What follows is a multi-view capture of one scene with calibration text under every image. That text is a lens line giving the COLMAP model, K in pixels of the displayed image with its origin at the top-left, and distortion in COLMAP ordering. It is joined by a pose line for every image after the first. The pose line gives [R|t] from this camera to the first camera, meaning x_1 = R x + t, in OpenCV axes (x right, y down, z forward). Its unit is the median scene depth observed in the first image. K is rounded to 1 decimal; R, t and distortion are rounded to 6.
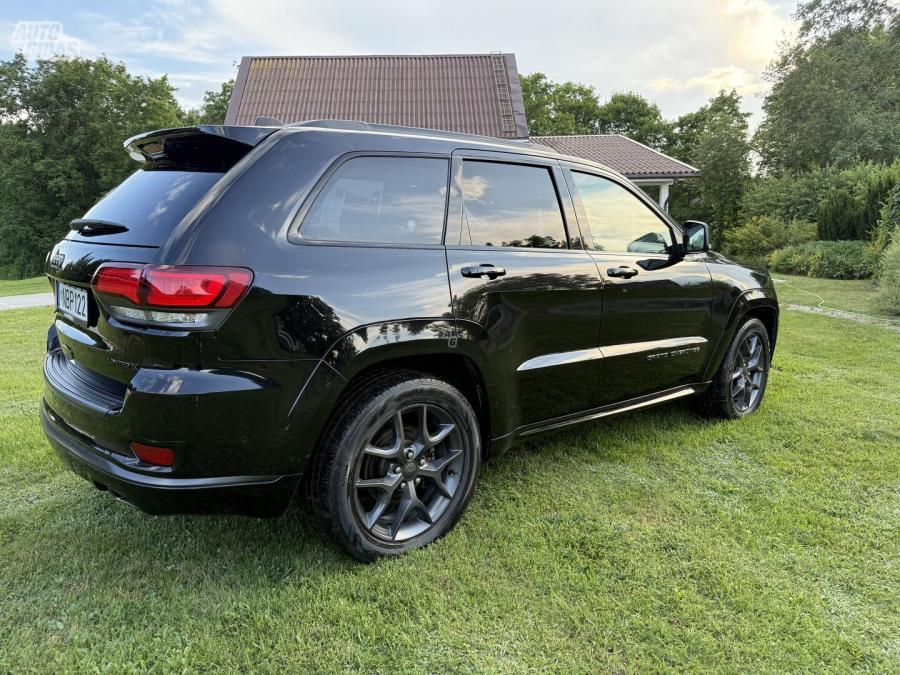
lens RADIAL K [[662.8, 0, 438.8], [0, 662.8, 332.7], [0, 0, 1]] dist [0.027031, -0.034754]
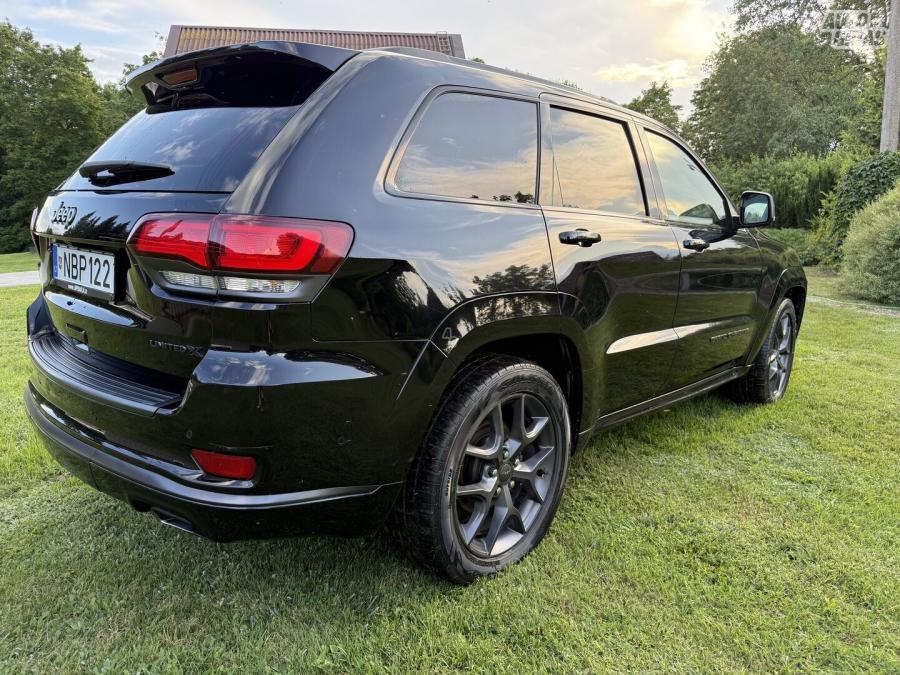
lens RADIAL K [[661.3, 0, 438.0], [0, 661.3, 339.3], [0, 0, 1]] dist [0.003067, -0.005263]
pose [[0.993487, -0.007655, 0.113691, -0.214487], [0.004665, 0.999637, 0.026545, 0.015334], [-0.113853, -0.025842, 0.993162, 0.173686]]
